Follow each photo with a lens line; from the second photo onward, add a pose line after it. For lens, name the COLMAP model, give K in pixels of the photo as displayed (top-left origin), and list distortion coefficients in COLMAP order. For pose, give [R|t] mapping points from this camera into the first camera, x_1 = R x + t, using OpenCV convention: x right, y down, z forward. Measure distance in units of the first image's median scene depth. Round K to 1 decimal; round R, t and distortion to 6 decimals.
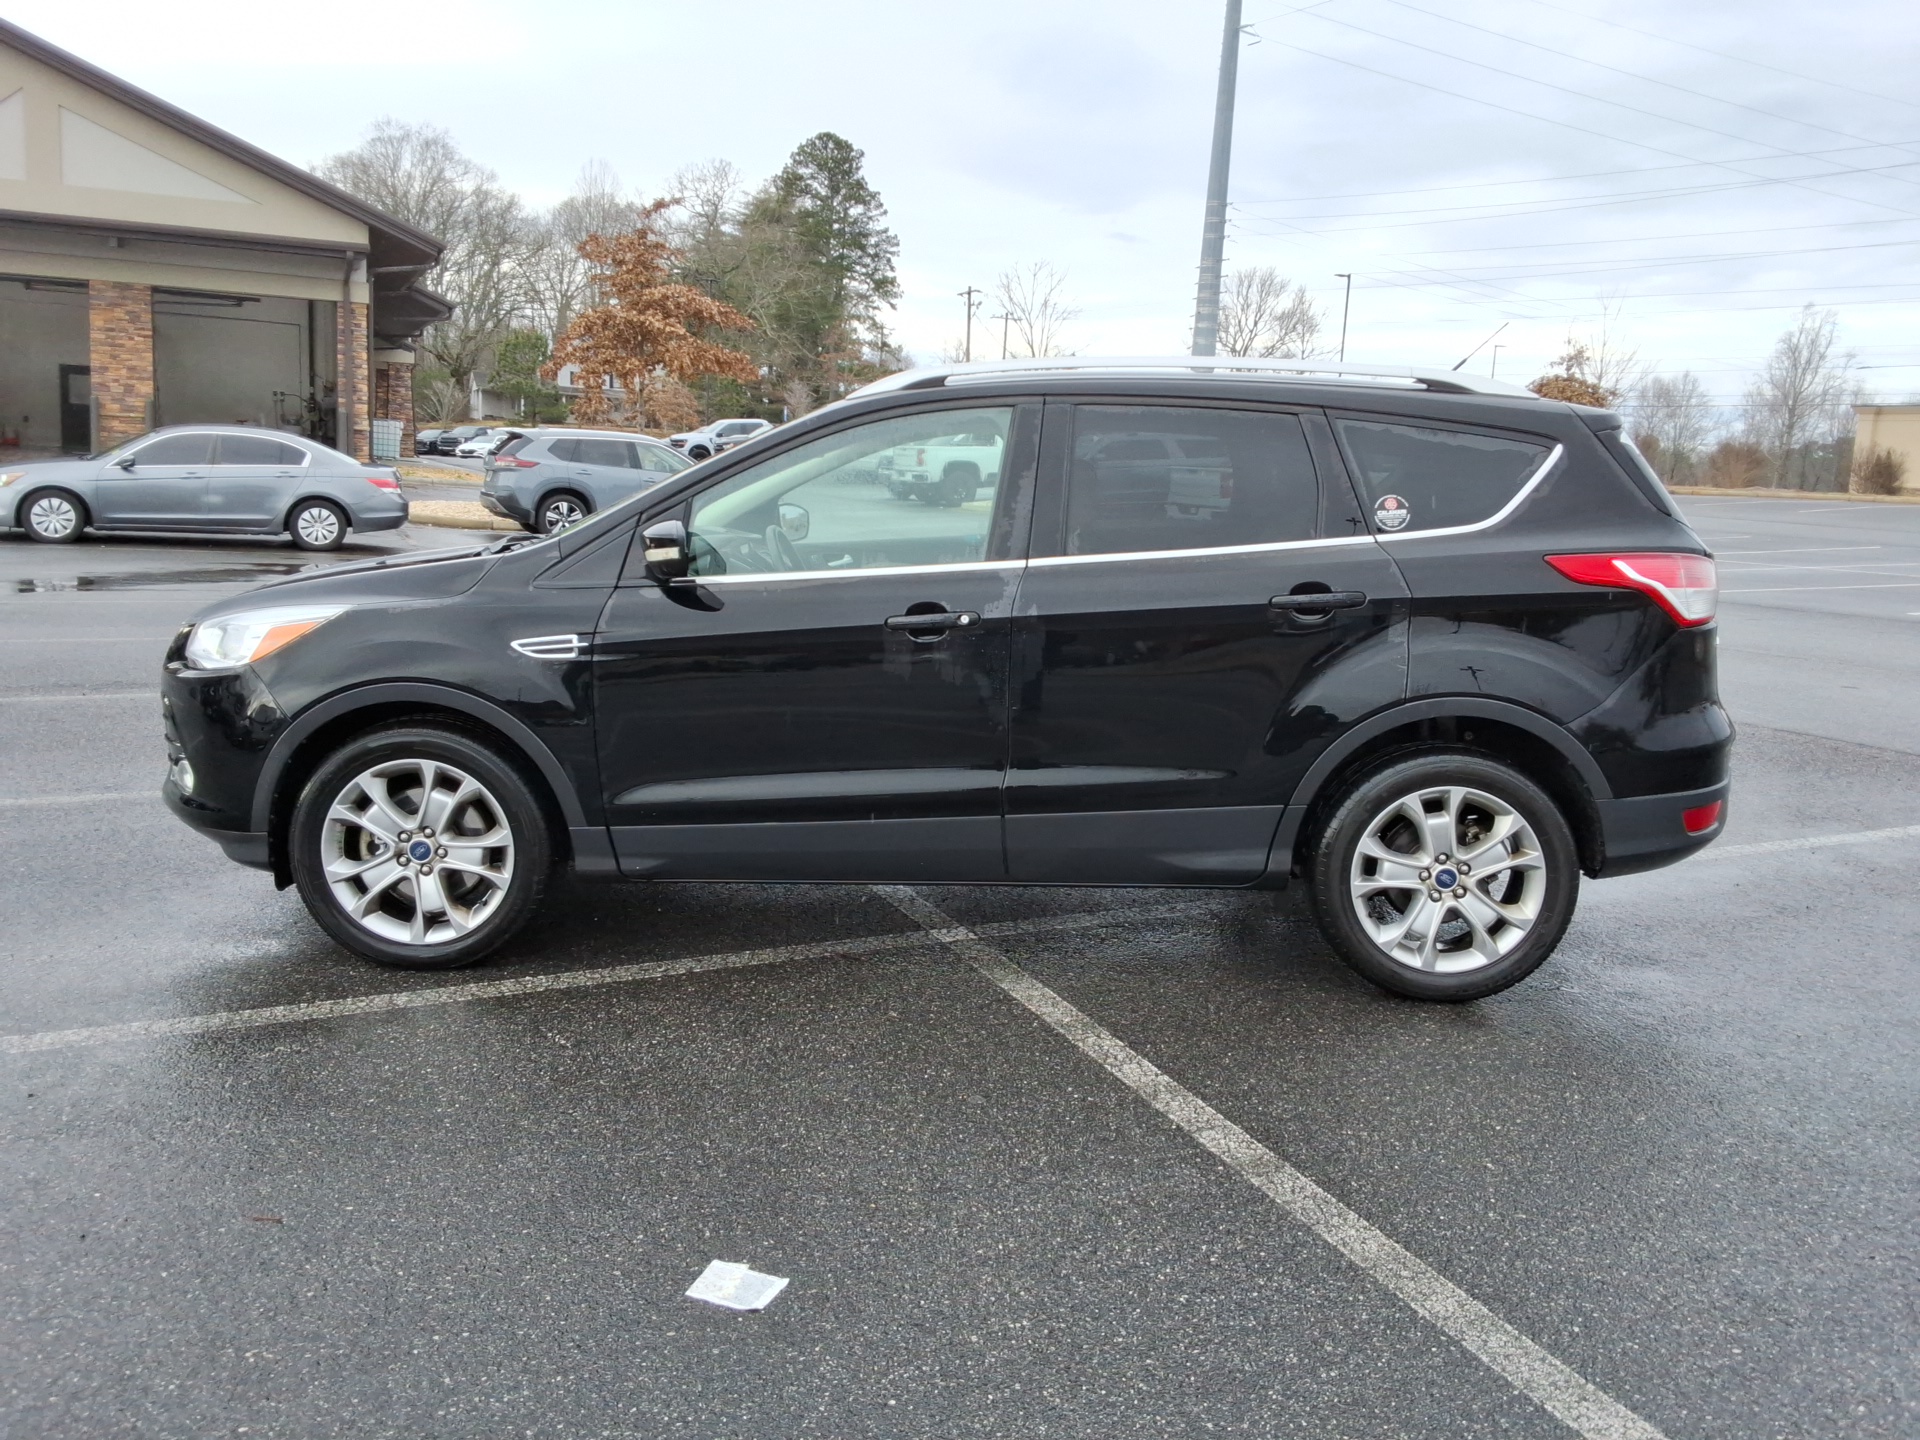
lens RADIAL K [[1556.6, 0, 971.3], [0, 1556.6, 703.6], [0, 0, 1]] dist [0.133254, -0.202062]
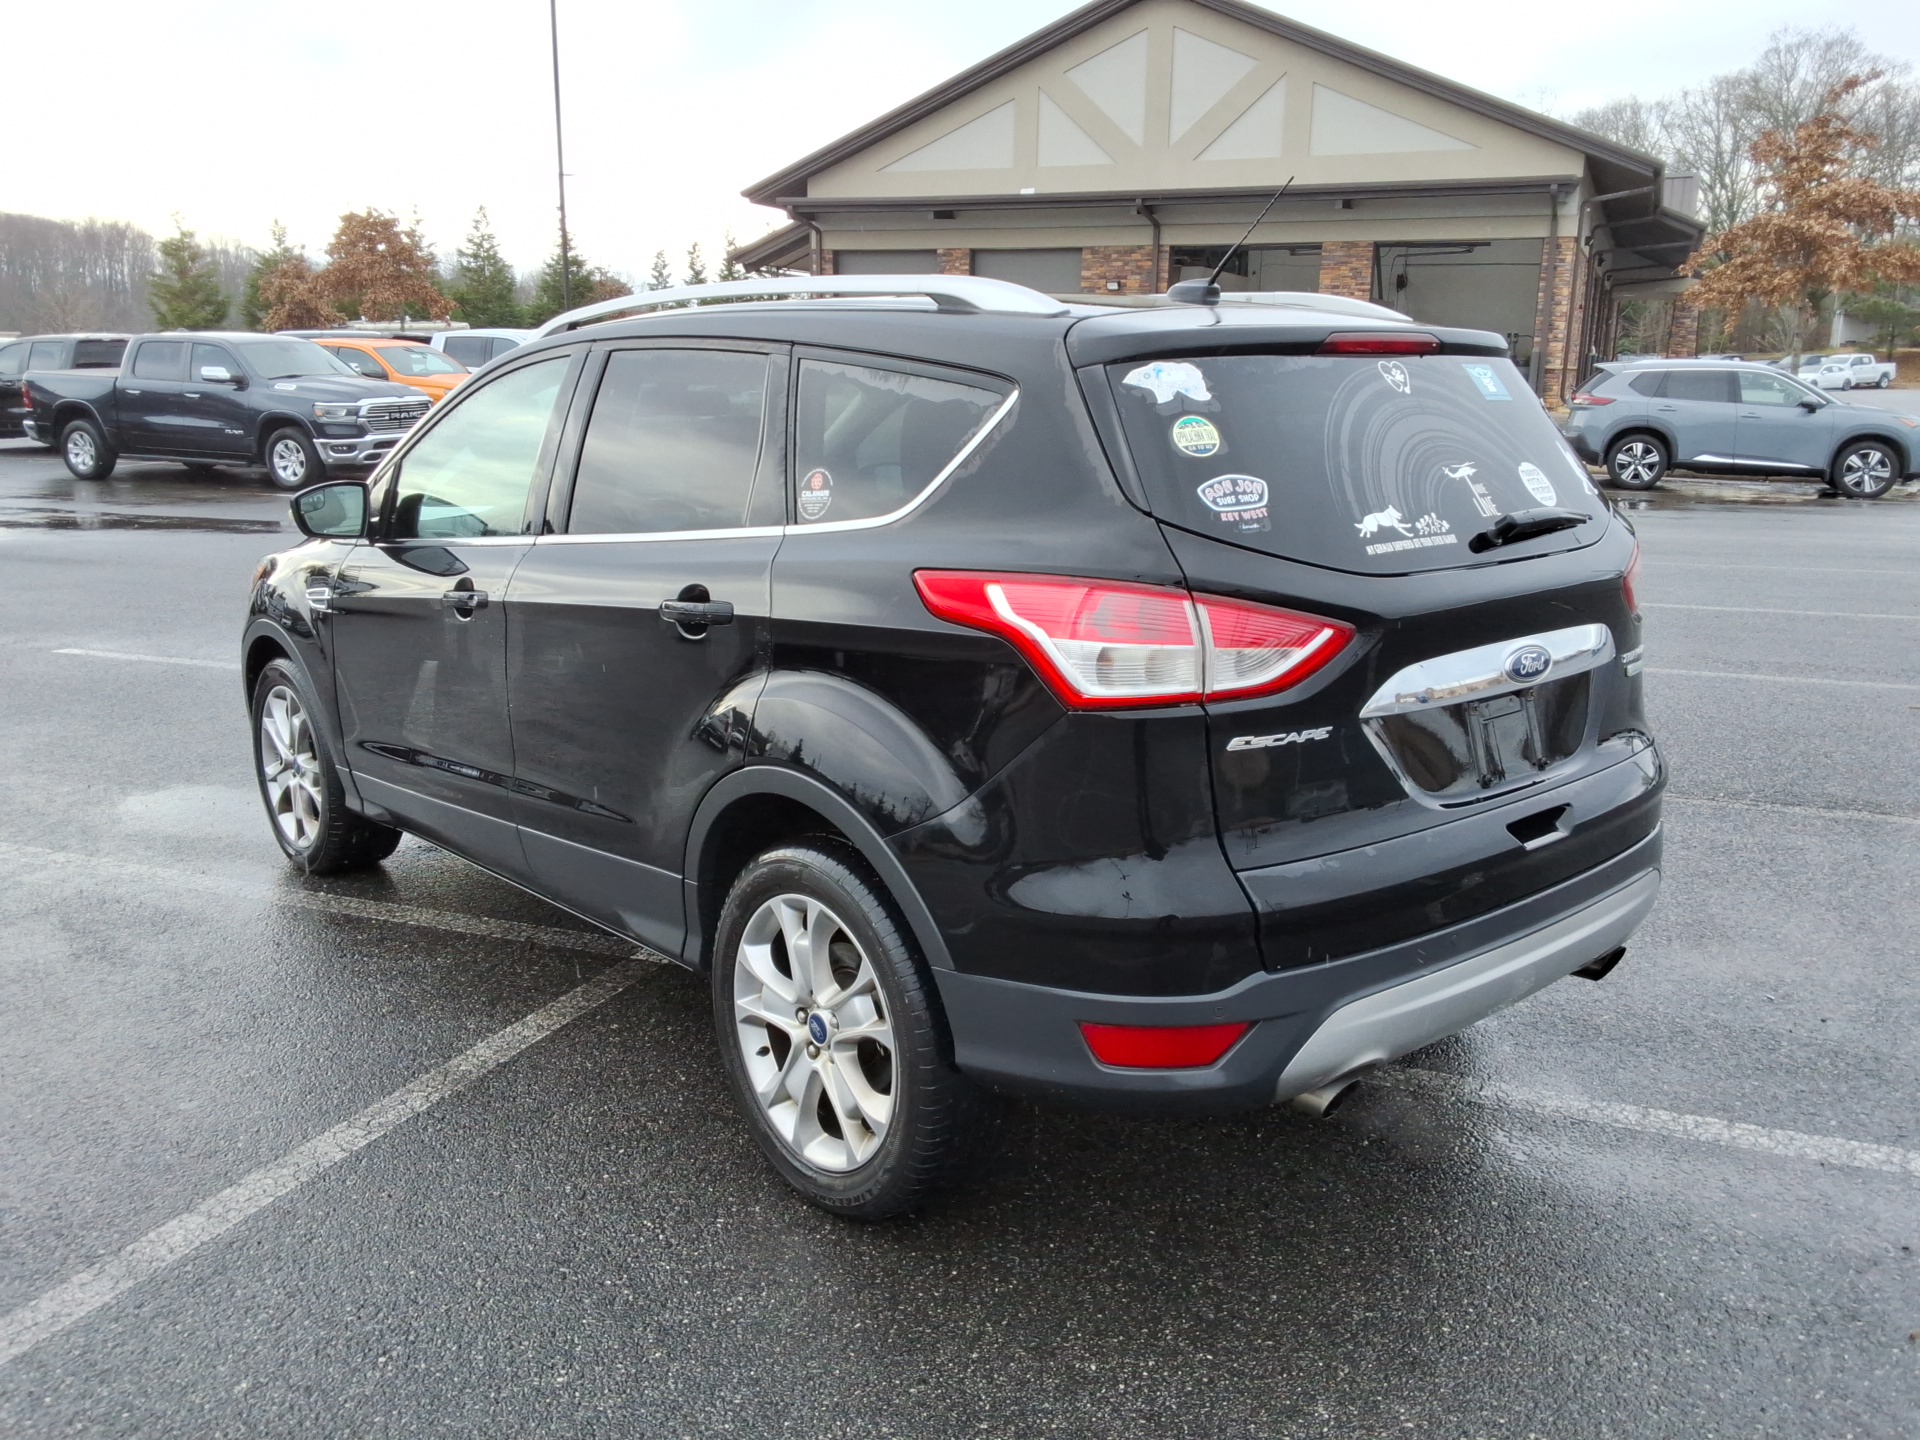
lens RADIAL K [[1551.8, 0, 960.0], [0, 1551.8, 720.0], [0, 0, 1]] dist [0.074642, -0.104661]
pose [[0.673001, 0.127909, -0.728497, 0.133027], [-0.090966, 0.991770, 0.090098, -0.014594], [0.734026, 0.005632, 0.679098, 0.094007]]
